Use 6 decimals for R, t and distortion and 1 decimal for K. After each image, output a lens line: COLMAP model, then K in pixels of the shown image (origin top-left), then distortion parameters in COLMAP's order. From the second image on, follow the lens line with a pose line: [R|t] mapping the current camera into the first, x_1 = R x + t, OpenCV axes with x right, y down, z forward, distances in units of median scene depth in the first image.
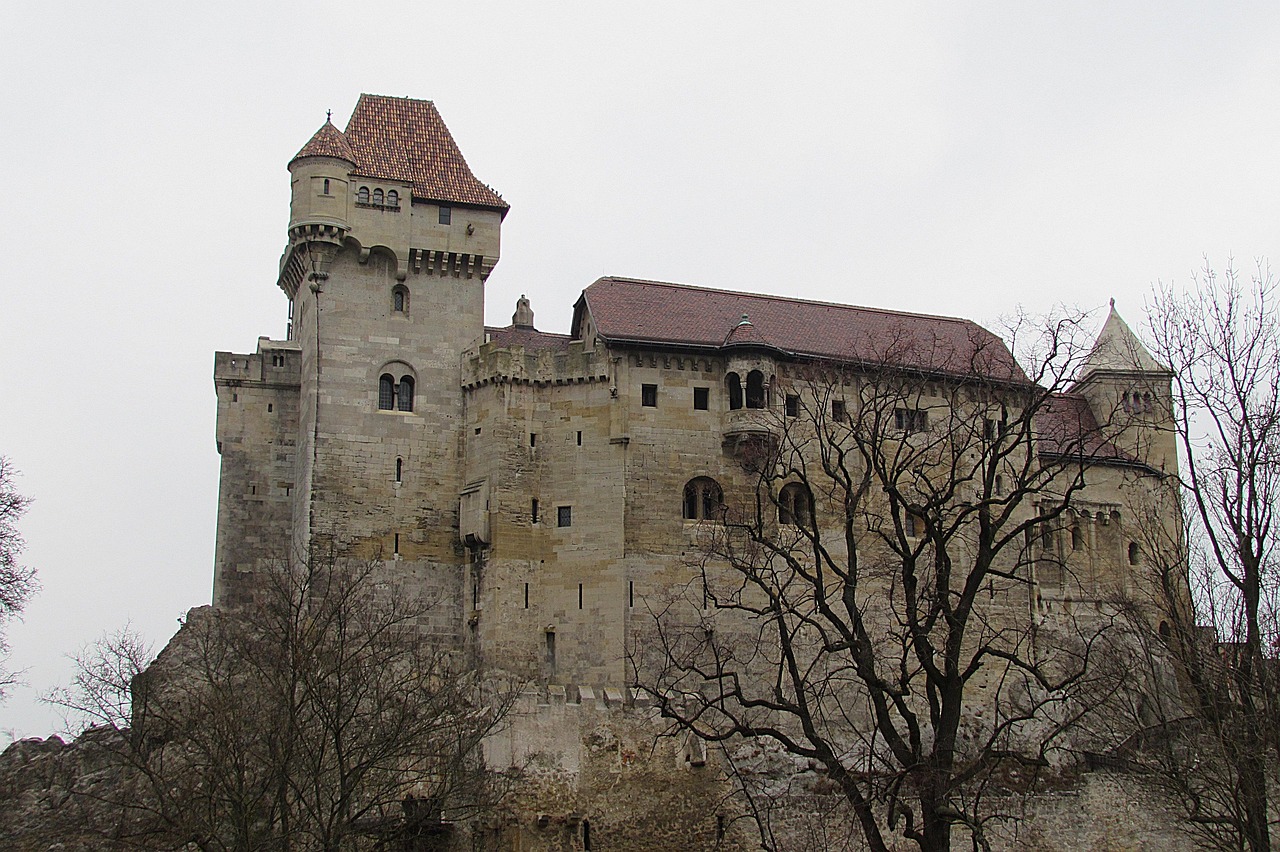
lens RADIAL K [[1719.9, 0, 640.0], [0, 1719.9, 426.0], [0, 0, 1]] dist [-0.175732, 0.002138]
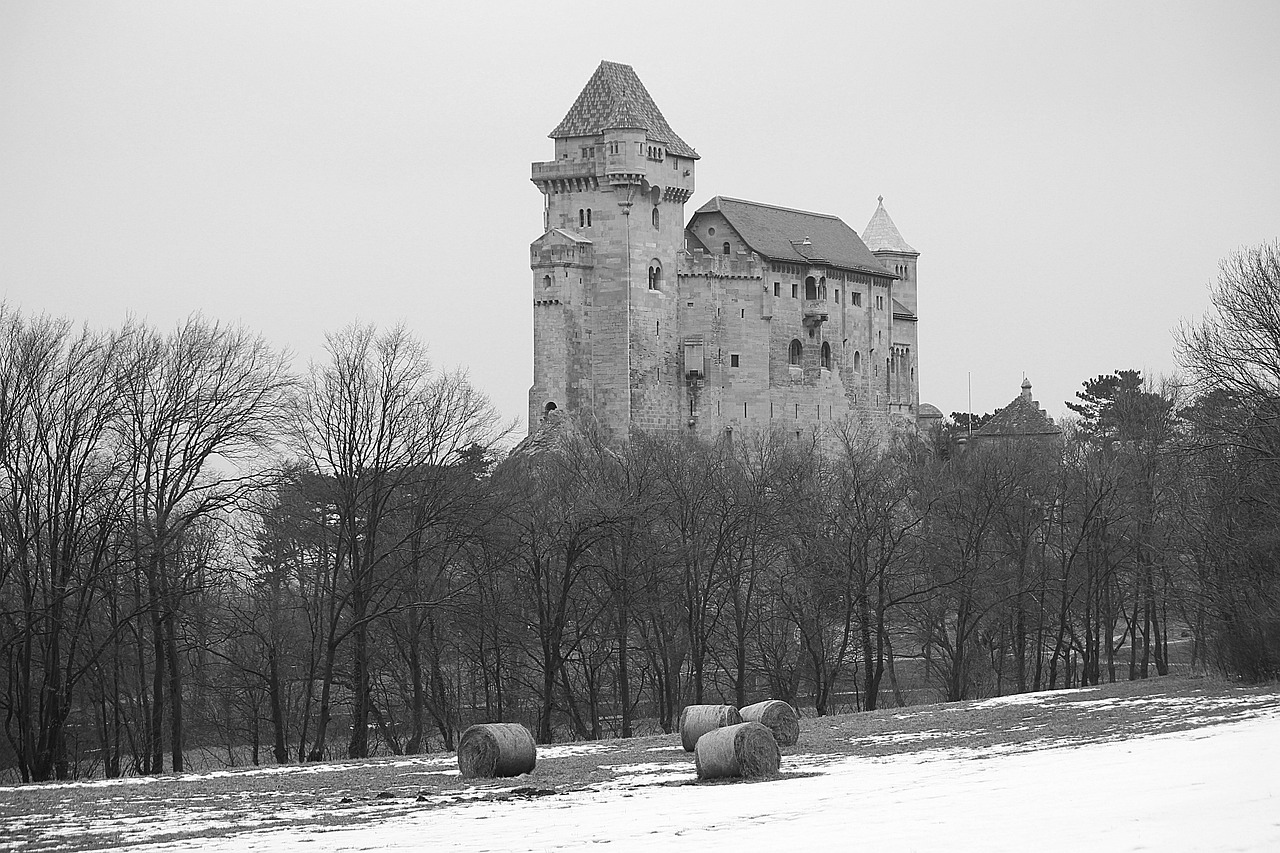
lens RADIAL K [[1719.9, 0, 640.0], [0, 1719.9, 426.5], [0, 0, 1]] dist [-0.175732, 0.002138]
pose [[0.887314, 0.043527, 0.459107, -0.877044], [-0.139729, 0.974114, 0.177701, -0.166713], [-0.439488, -0.221828, 0.870427, -0.422395]]
